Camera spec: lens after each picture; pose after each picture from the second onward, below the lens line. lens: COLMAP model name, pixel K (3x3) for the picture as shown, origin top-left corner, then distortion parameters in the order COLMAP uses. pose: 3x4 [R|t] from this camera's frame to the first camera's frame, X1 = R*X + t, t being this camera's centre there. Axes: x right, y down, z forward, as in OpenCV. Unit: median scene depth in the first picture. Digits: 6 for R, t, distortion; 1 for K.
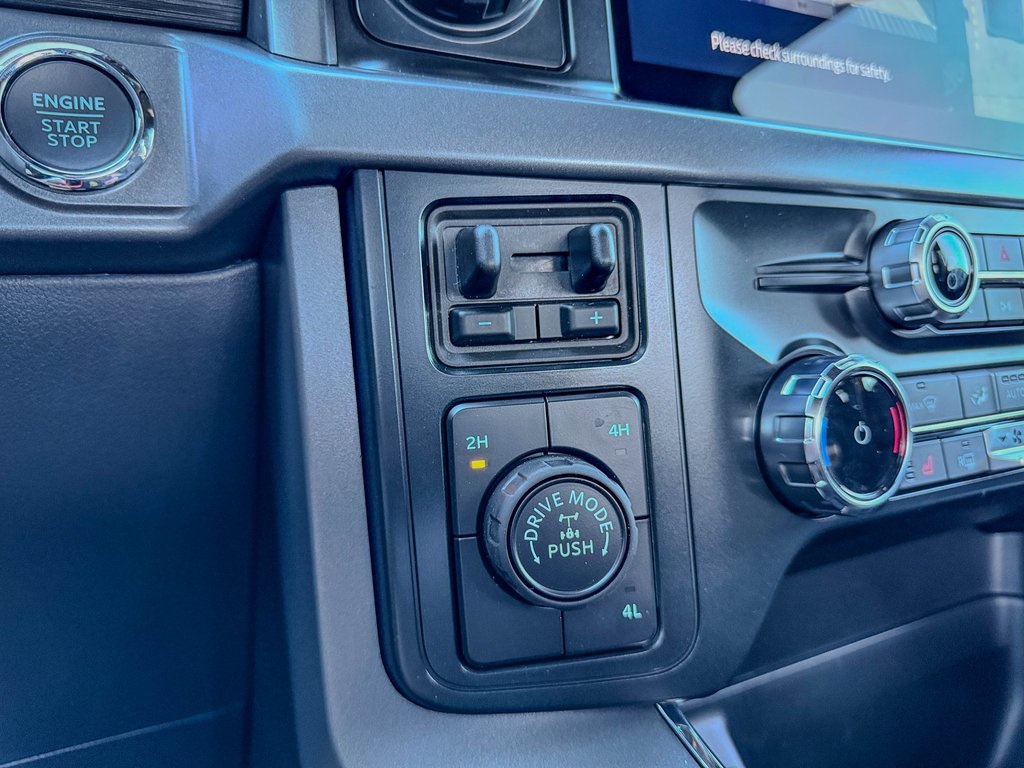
lens RADIAL K [[754.7, 0, 507.2], [0, 754.7, 377.6], [0, 0, 1]] dist [0.063713, -0.098948]
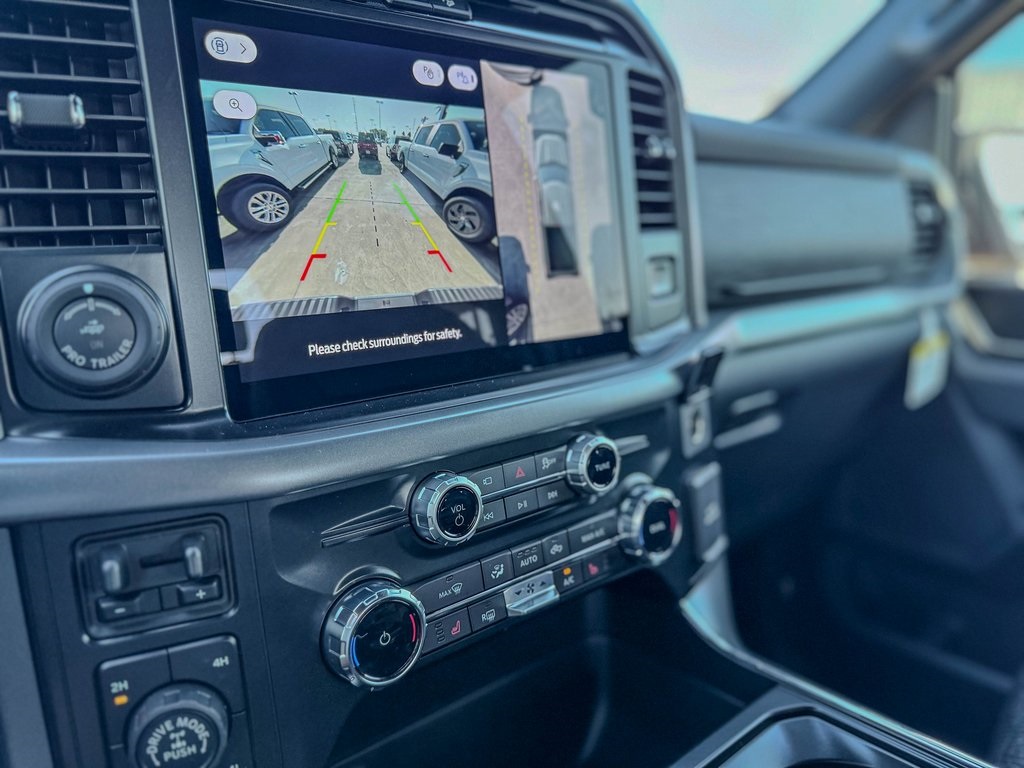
lens RADIAL K [[754.7, 0, 507.2], [0, 754.7, 377.6], [0, 0, 1]] dist [0.063713, -0.098948]
pose [[0.977724, -0.041916, 0.205668, 0.420584], [0.025075, 0.996165, 0.083821, -0.622935], [-0.208393, -0.076796, 0.975025, -0.601342]]
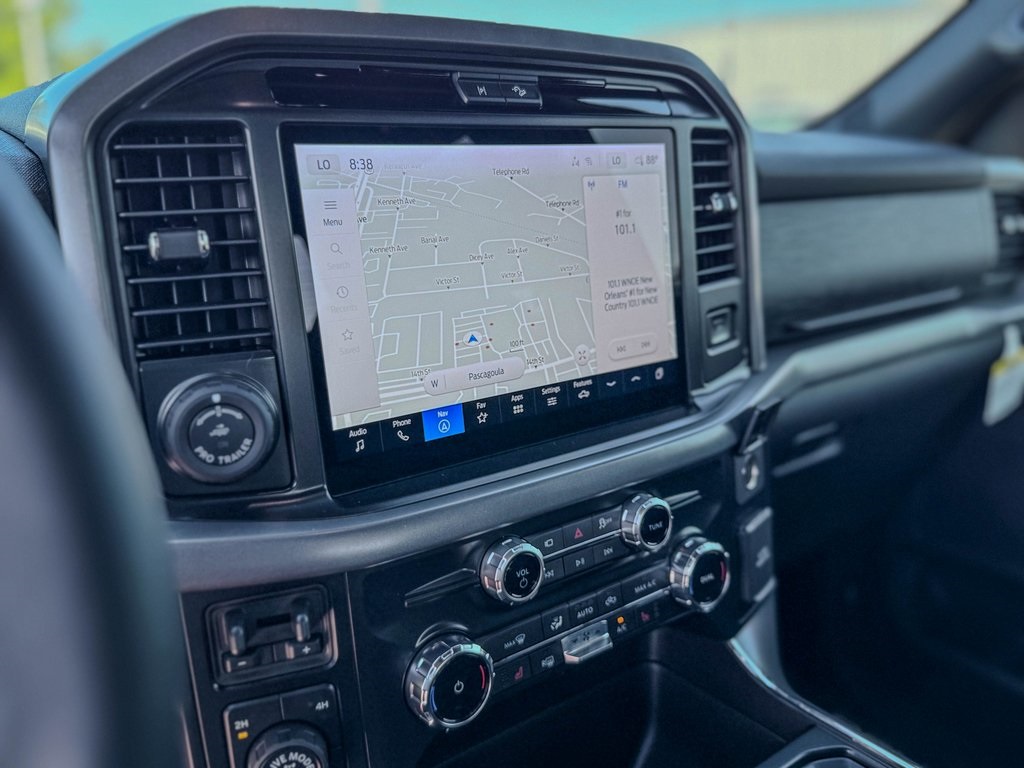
lens RADIAL K [[816.4, 0, 512.5], [0, 816.4, 378.0], [0, 0, 1]] dist [0.096185, -0.205956]
pose [[0.989991, -0.036073, 0.136442, 0.356735], [0.016595, 0.989830, 0.141285, -0.986206], [-0.140151, -0.137606, 0.980521, -0.919337]]
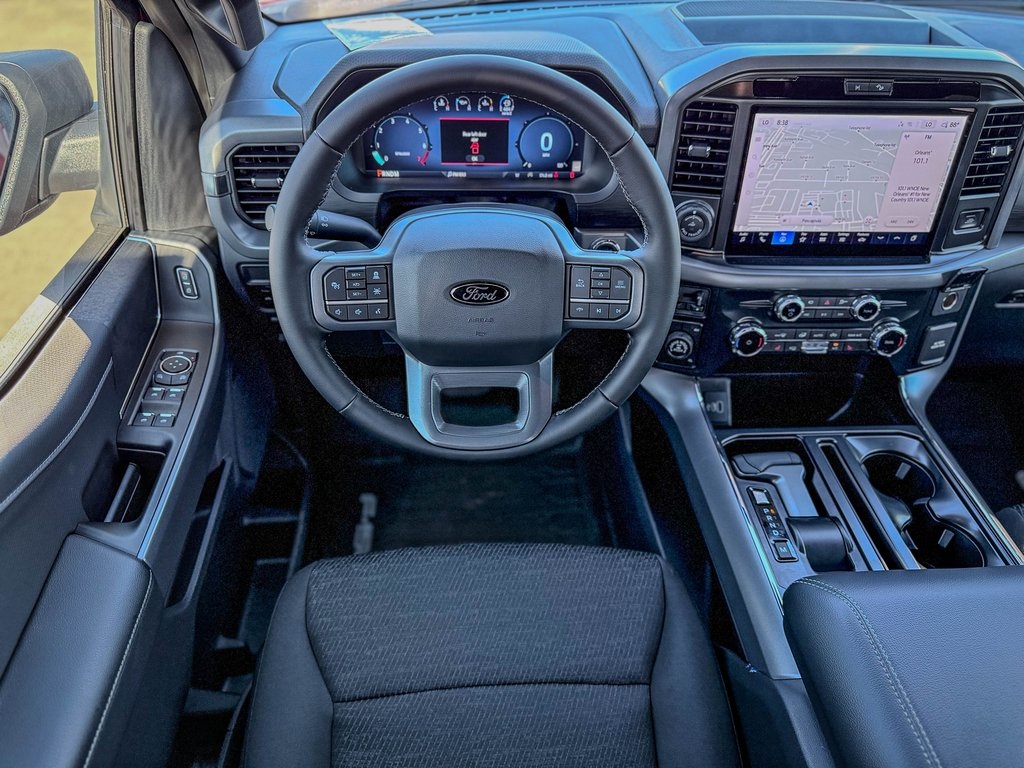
lens RADIAL K [[746.5, 0, 512.8], [0, 746.5, 389.4], [0, 0, 1]] dist [0.043827, -0.077880]
pose [[0.901535, 0.304824, -0.307110, 0.679628], [-0.088216, 0.824314, 0.559217, -2.252991], [0.423618, -0.477062, 0.770039, -3.502790]]
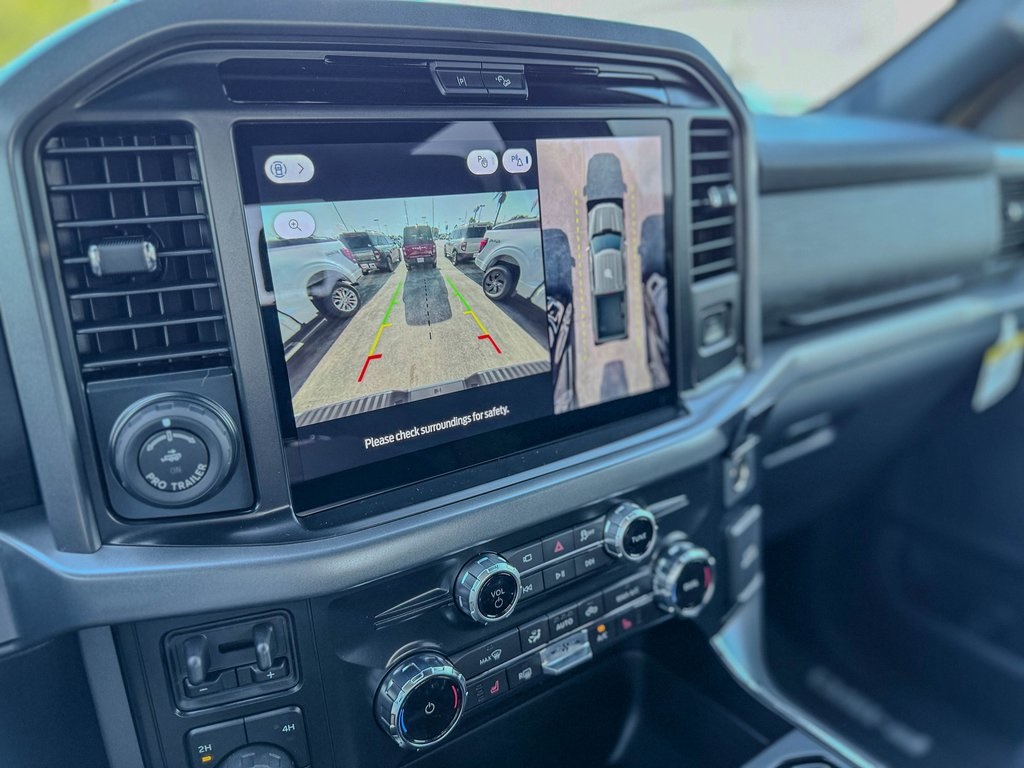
lens RADIAL K [[746.5, 0, 512.8], [0, 746.5, 389.4], [0, 0, 1]] dist [0.043827, -0.077880]
pose [[0.993486, -0.032767, 0.109139, 0.506075], [0.008105, 0.975660, 0.219140, -1.101246], [-0.113664, -0.216828, 0.969570, -0.624584]]
